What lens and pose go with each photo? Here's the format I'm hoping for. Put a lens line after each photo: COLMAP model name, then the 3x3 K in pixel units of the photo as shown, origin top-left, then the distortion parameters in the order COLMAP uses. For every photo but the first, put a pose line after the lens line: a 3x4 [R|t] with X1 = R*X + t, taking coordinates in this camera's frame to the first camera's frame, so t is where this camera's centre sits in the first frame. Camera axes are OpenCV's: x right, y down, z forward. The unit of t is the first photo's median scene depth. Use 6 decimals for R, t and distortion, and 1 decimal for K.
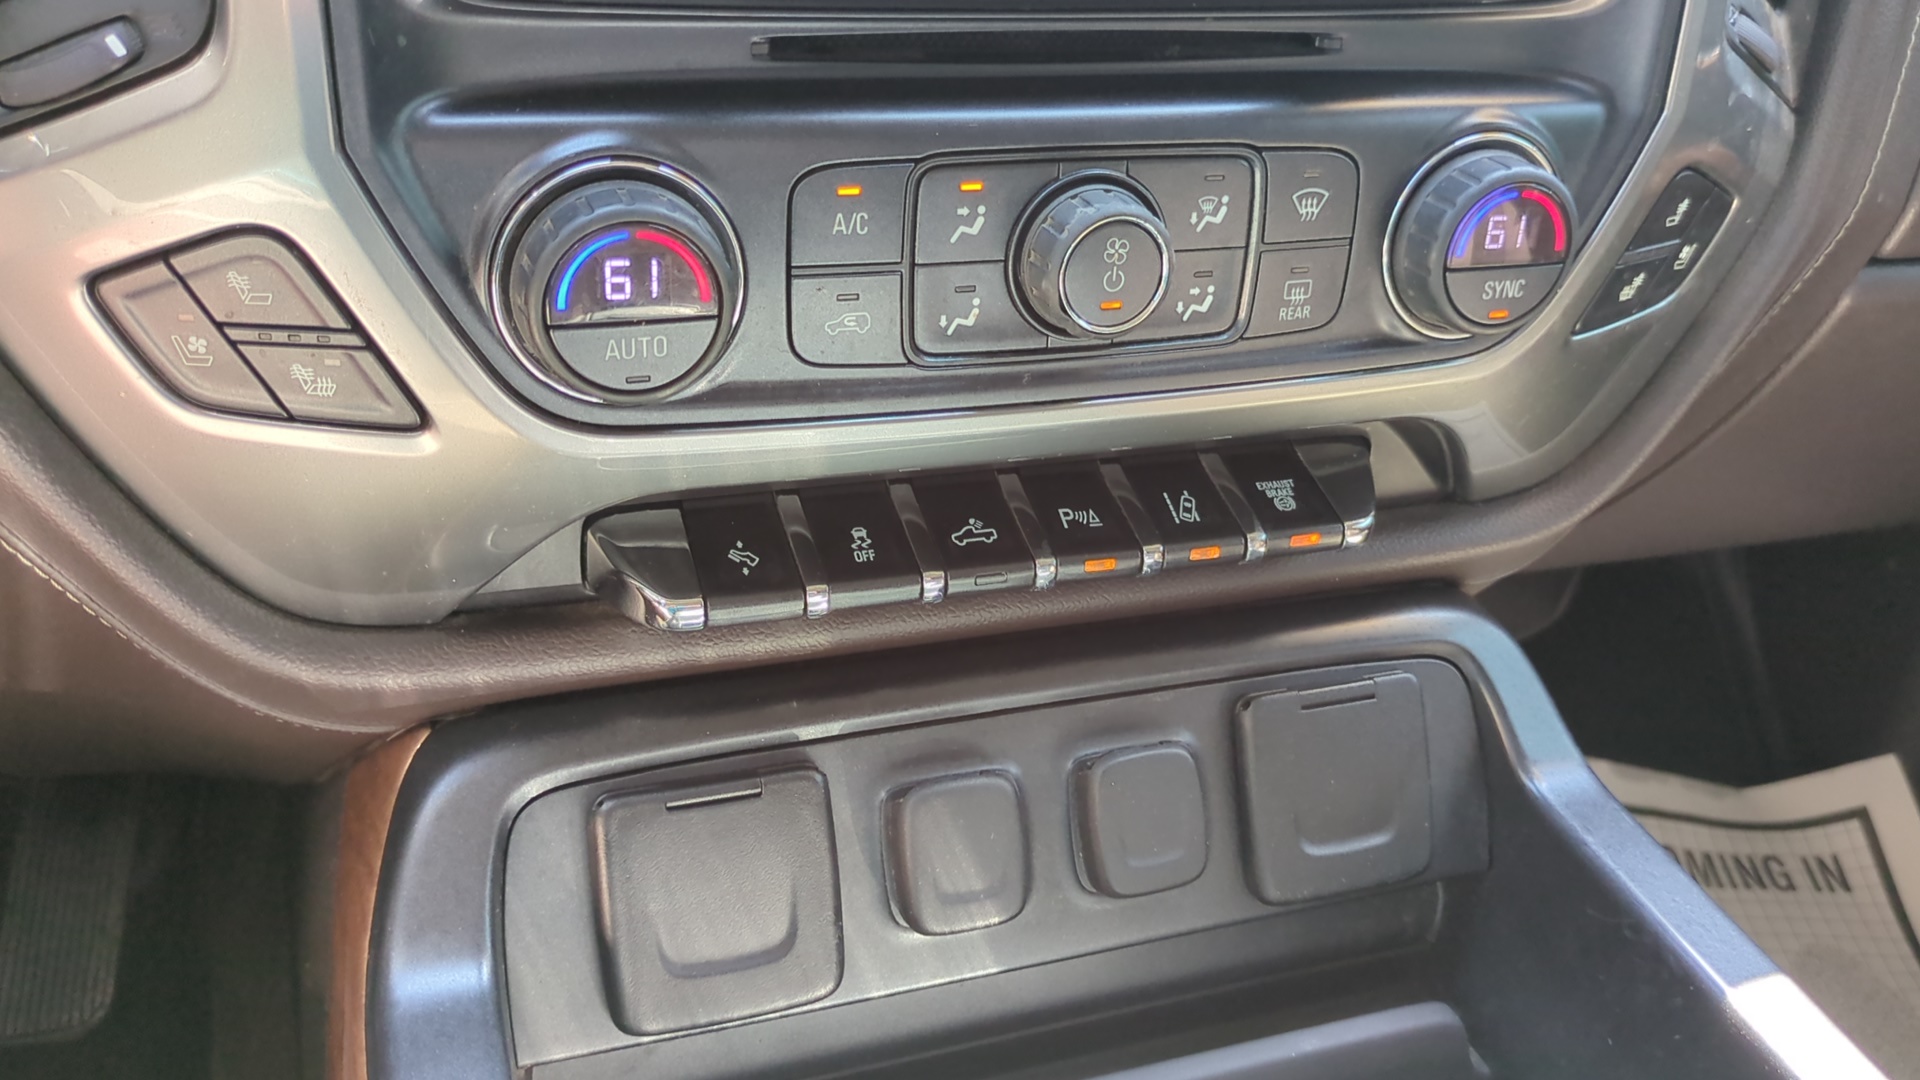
lens RADIAL K [[1630.5, 0, 962.3], [0, 1630.5, 530.9], [0, 0, 1]] dist [0.052670, -0.115211]
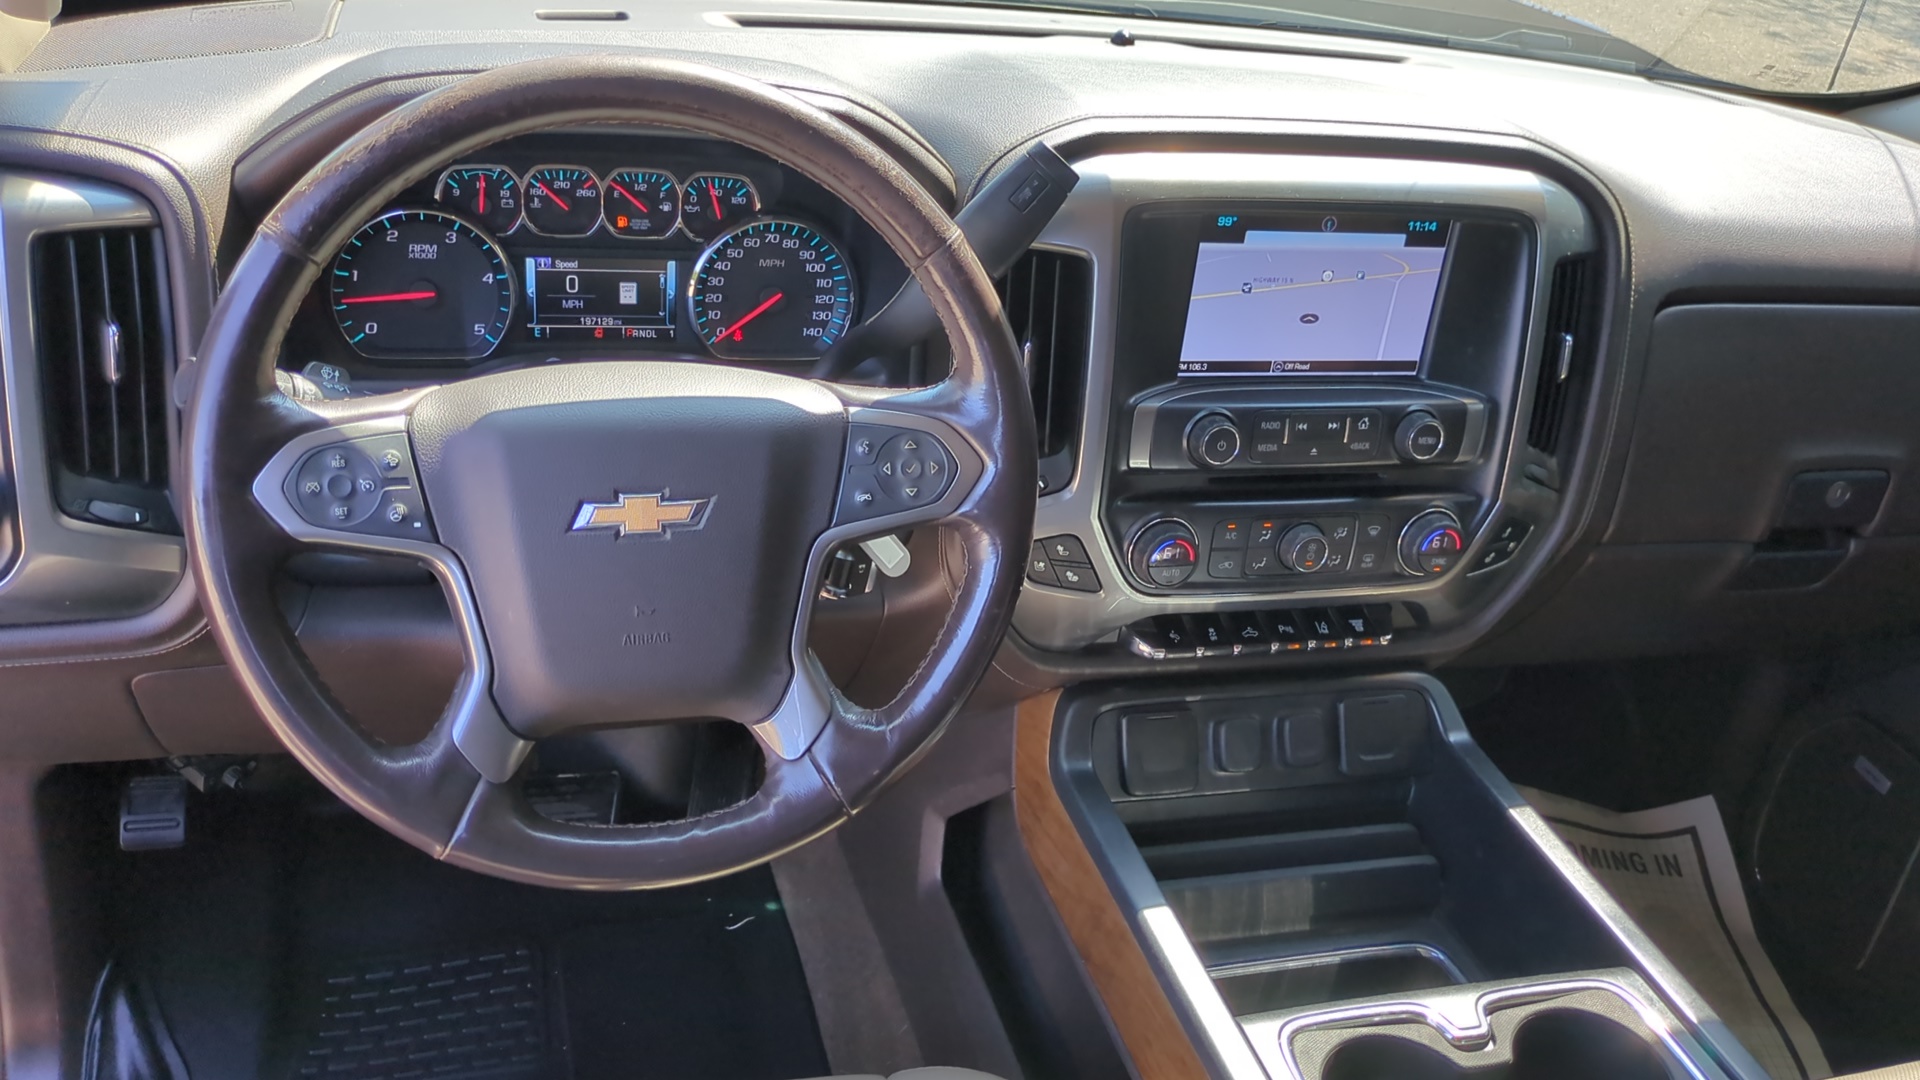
lens RADIAL K [[1630.5, 0, 962.3], [0, 1630.5, 530.9], [0, 0, 1]] dist [0.052670, -0.115211]
pose [[0.998015, 0.057646, -0.025339, -0.439643], [-0.058838, 0.997058, -0.049122, -0.006277], [0.022433, 0.050516, 0.998471, -1.902393]]
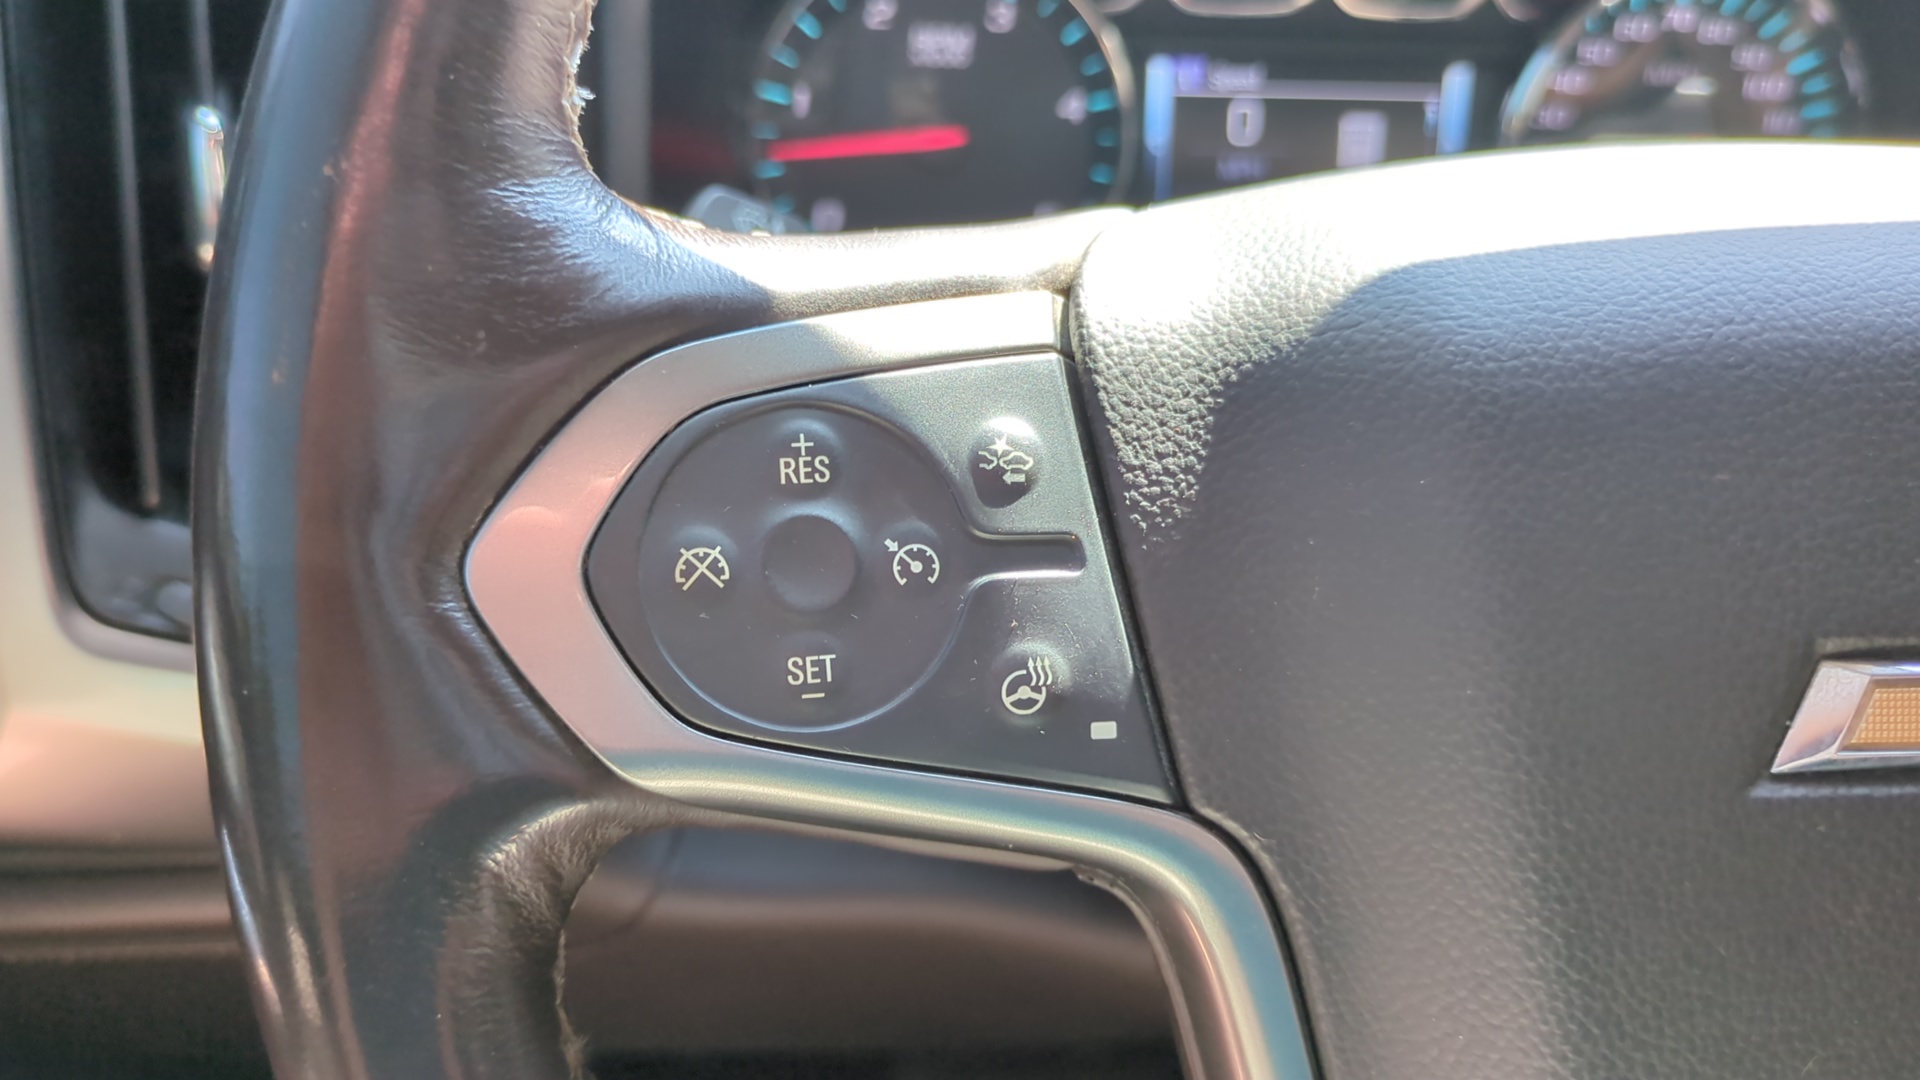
lens RADIAL K [[1590.1, 0, 940.6], [0, 1590.1, 532.1], [0, 0, 1]] dist [0.003247, -0.002104]
pose [[0.966853, 0.076251, -0.243683, -1.078105], [-0.097089, 0.992471, -0.074660, -0.088943], [0.236155, 0.095844, 0.966977, -0.426705]]
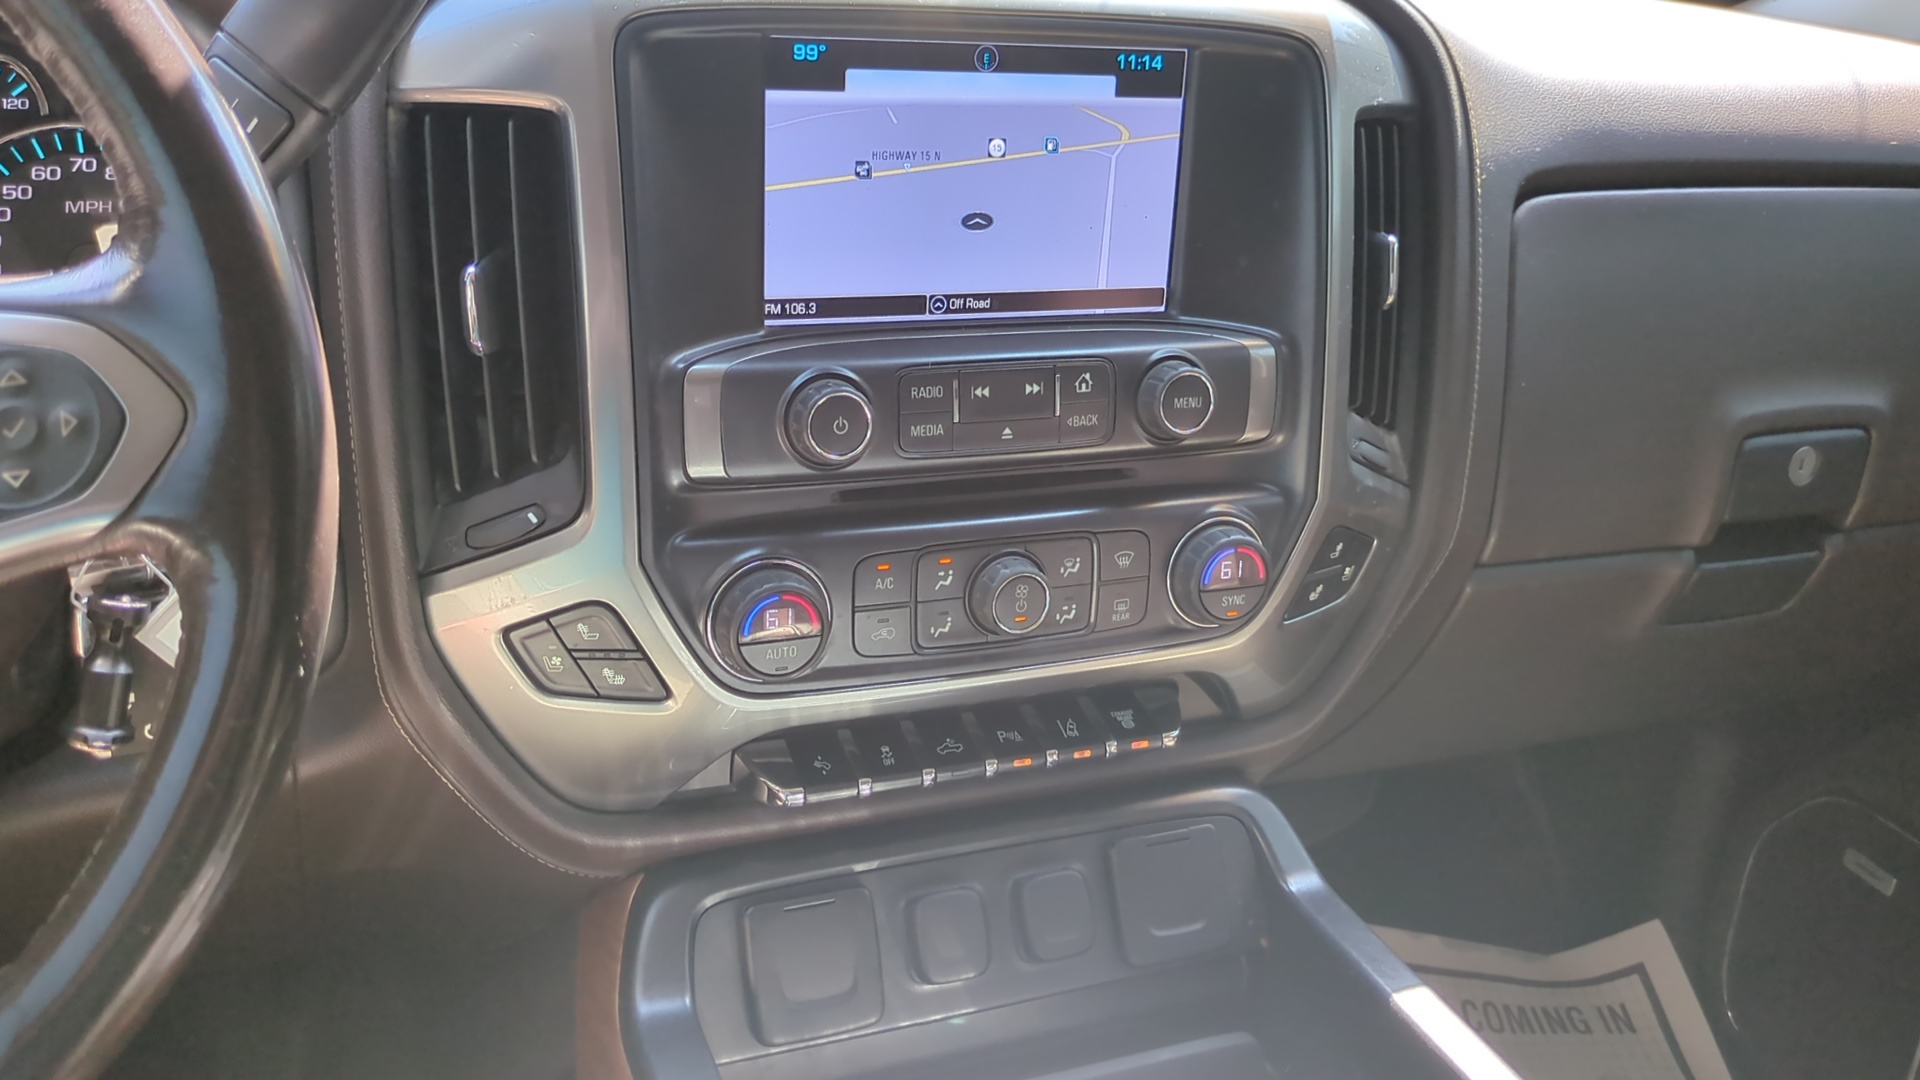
lens RADIAL K [[1630.5, 0, 962.3], [0, 1630.5, 530.9], [0, 0, 1]] dist [0.052670, -0.115211]
pose [[0.998138, -0.035430, 0.049661, -0.059219], [0.042877, 0.986513, -0.157965, 0.050350], [-0.043395, 0.159800, 0.986195, -0.778410]]
